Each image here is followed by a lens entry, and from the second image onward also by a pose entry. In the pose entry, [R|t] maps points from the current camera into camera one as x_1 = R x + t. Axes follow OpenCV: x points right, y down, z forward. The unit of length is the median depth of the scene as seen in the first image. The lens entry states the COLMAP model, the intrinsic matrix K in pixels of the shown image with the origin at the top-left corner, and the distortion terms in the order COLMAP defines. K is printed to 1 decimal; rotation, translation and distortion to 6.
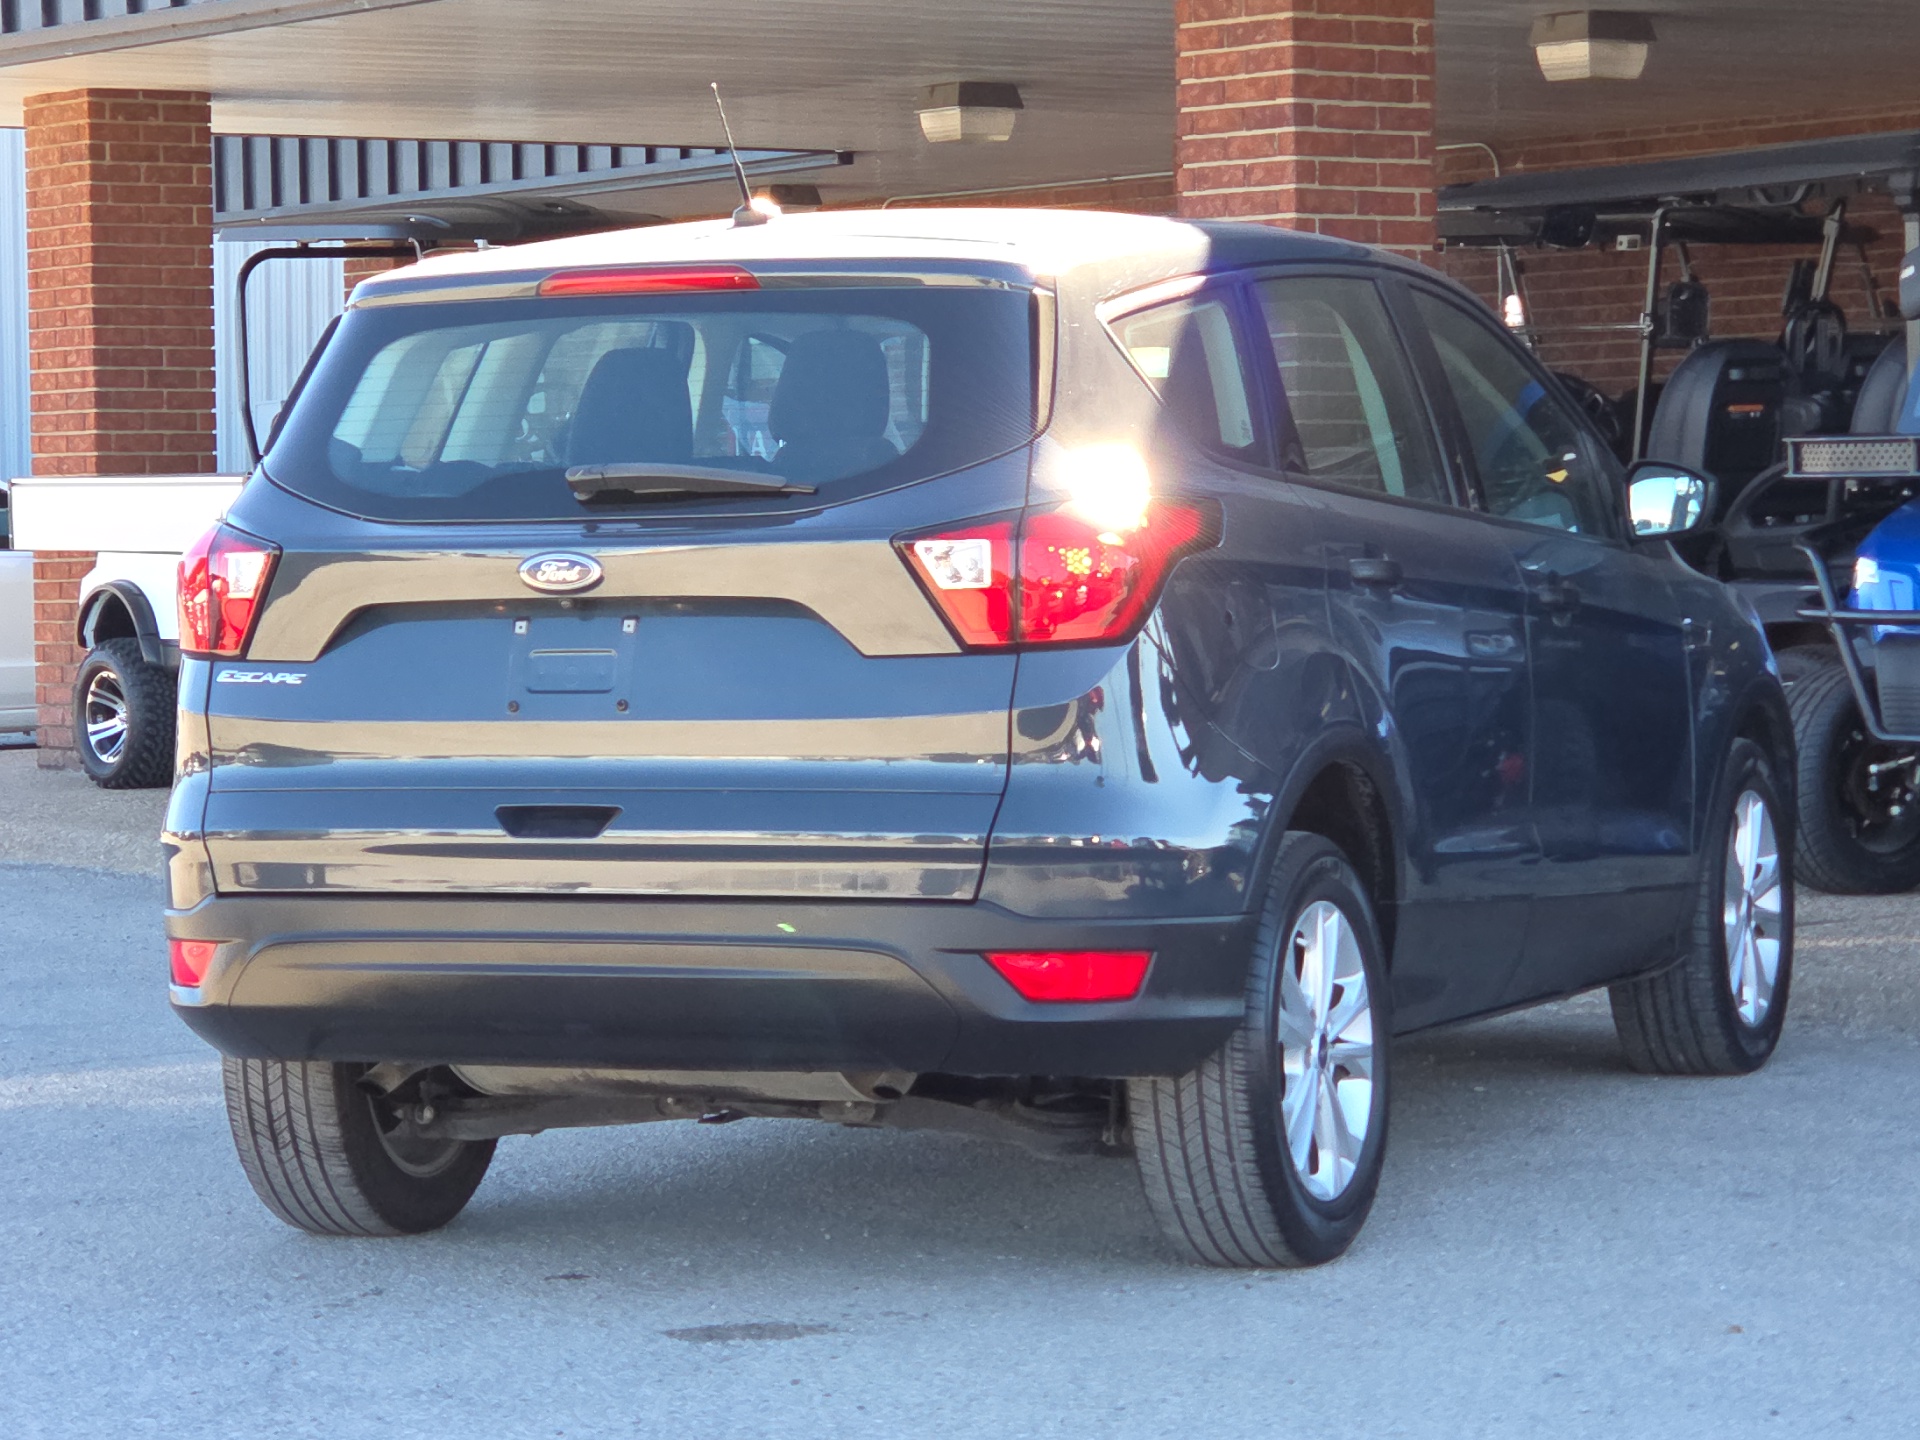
lens RADIAL K [[5762.1, 0, 960.3], [0, 5762.1, 712.5], [0, 0, 1]] dist [-0.233792, 0.000000]
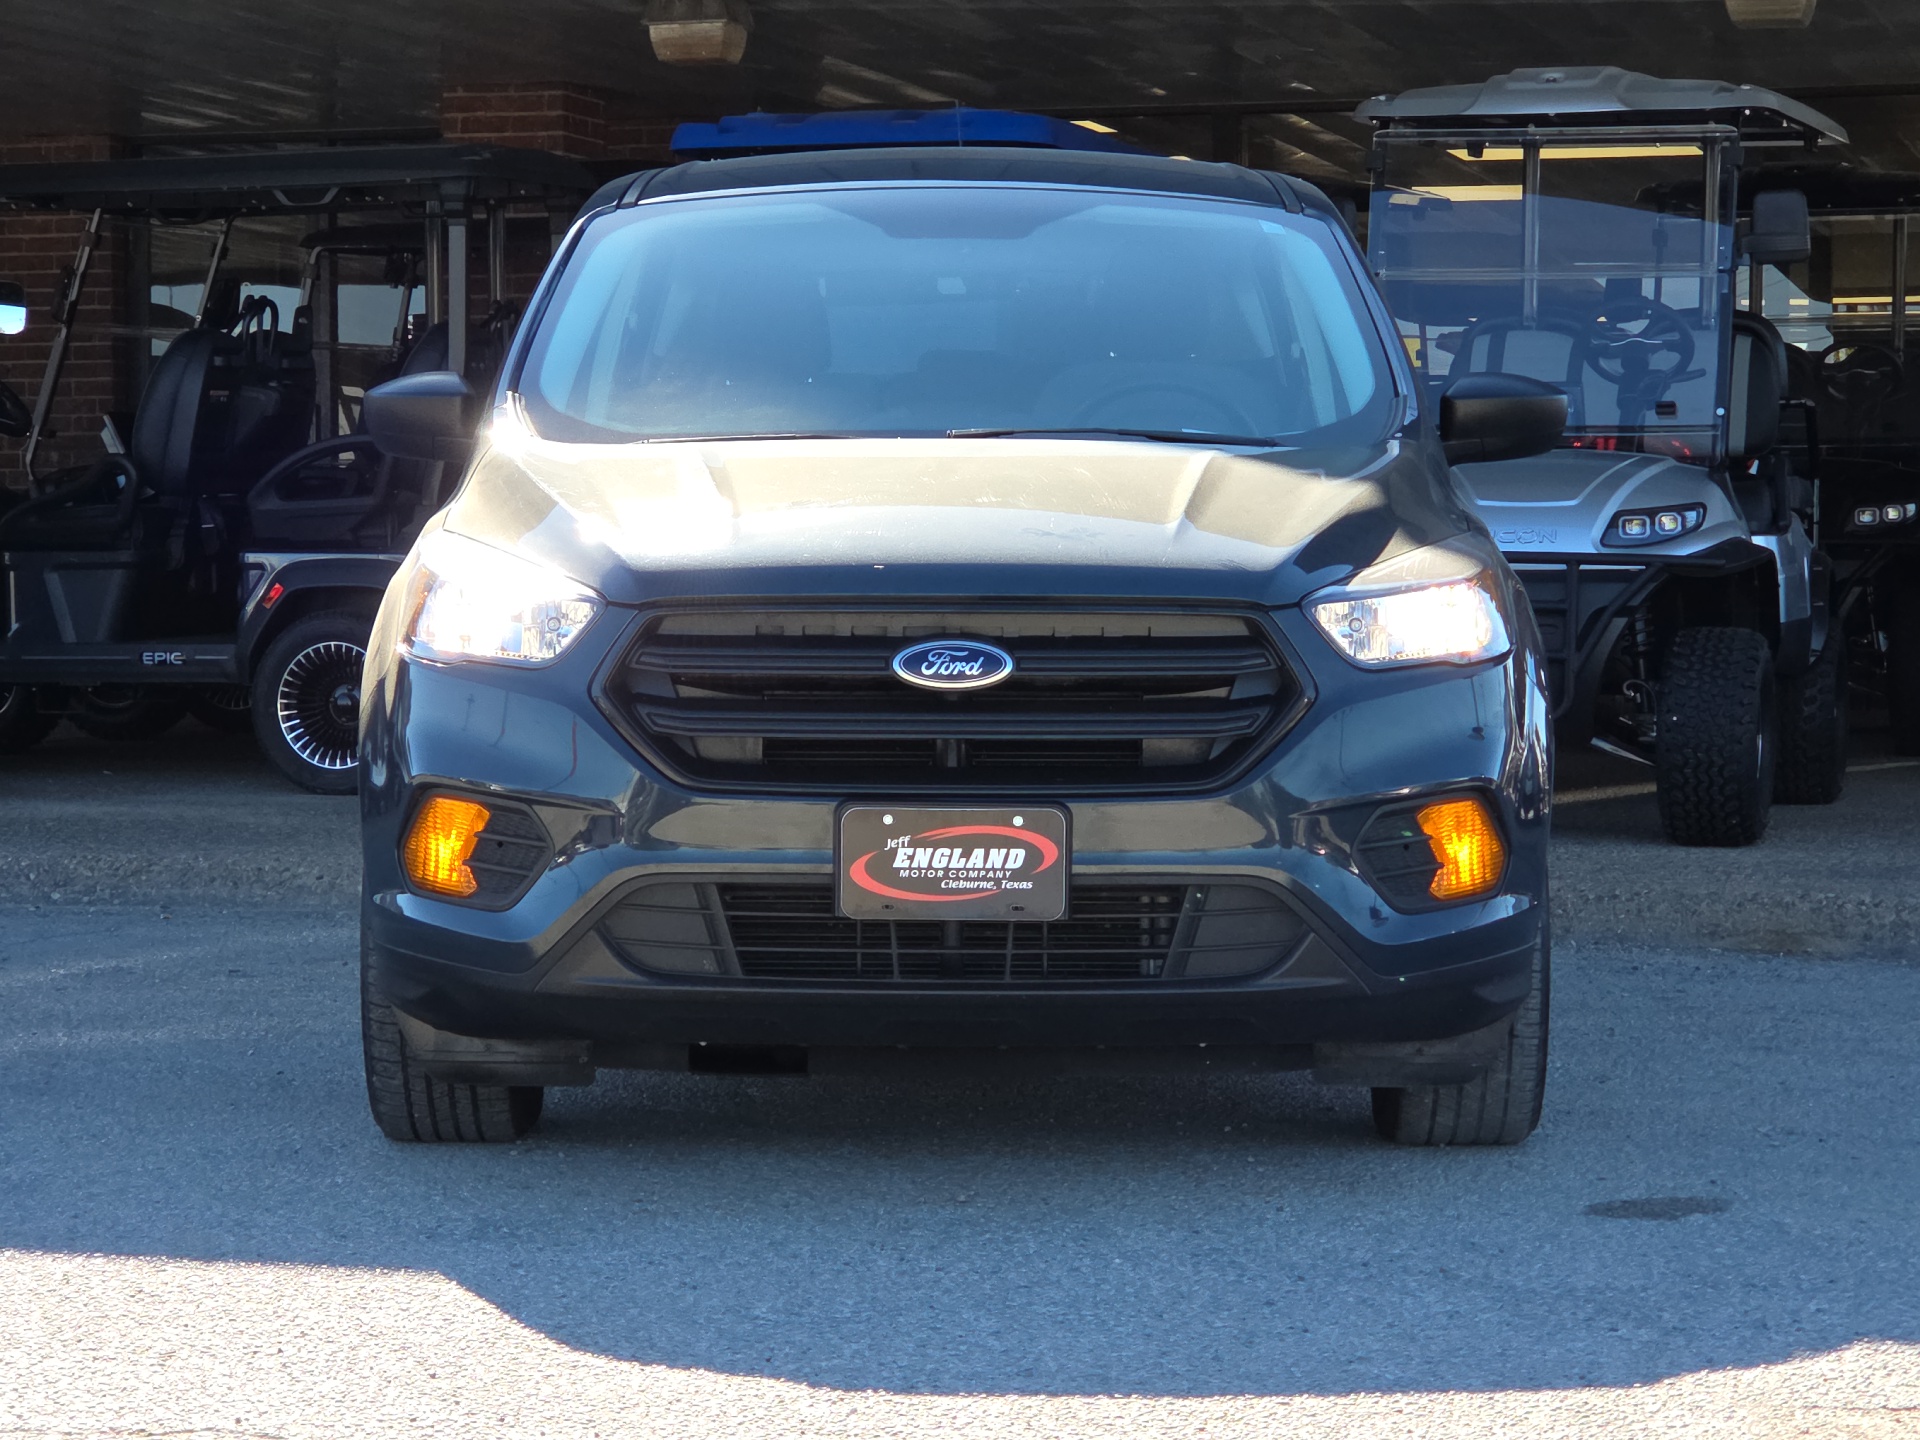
lens RADIAL K [[4660.0, 0, 953.1], [0, 4660.0, 713.4], [0, 0, 1]] dist [-0.127229, 0.000000]
pose [[0.789805, -0.003480, 0.613348, -0.563885], [0.007259, 0.999967, -0.003674, 0.023726], [-0.613315, 0.007354, 0.789804, 0.412847]]
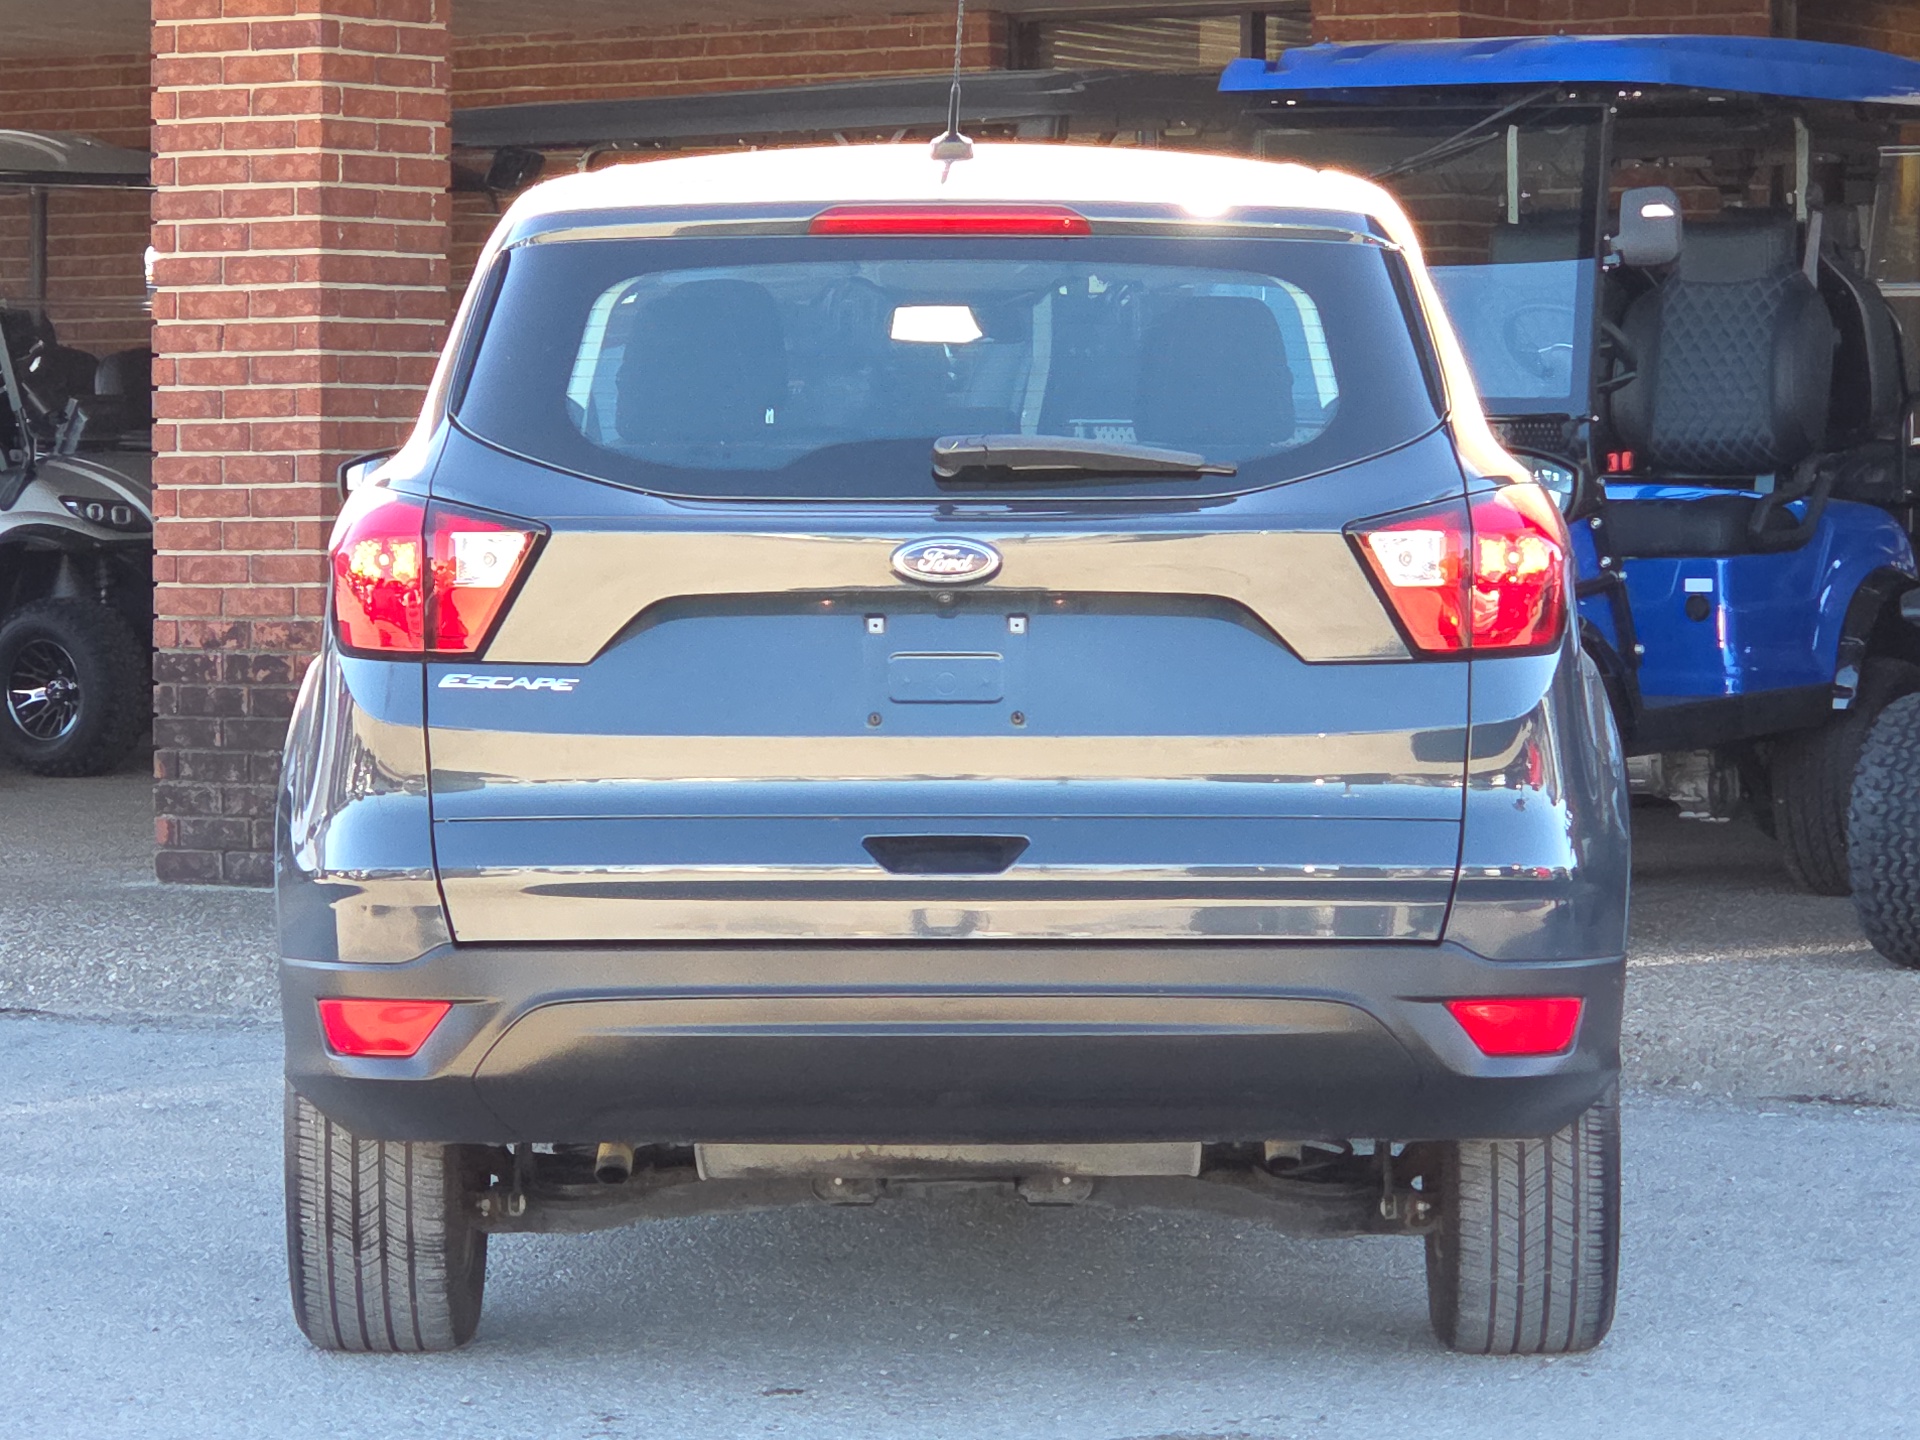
lens RADIAL K [[6643.2, 0, 959.9], [0, 6643.2, 712.0], [0, 0, 1]] dist [-0.384843, 0.000000]
pose [[0.932984, 0.003385, 0.359903, -0.390507], [-0.002603, 0.999993, -0.002657, 0.000477], [-0.359909, 0.001542, 0.932986, 0.077186]]
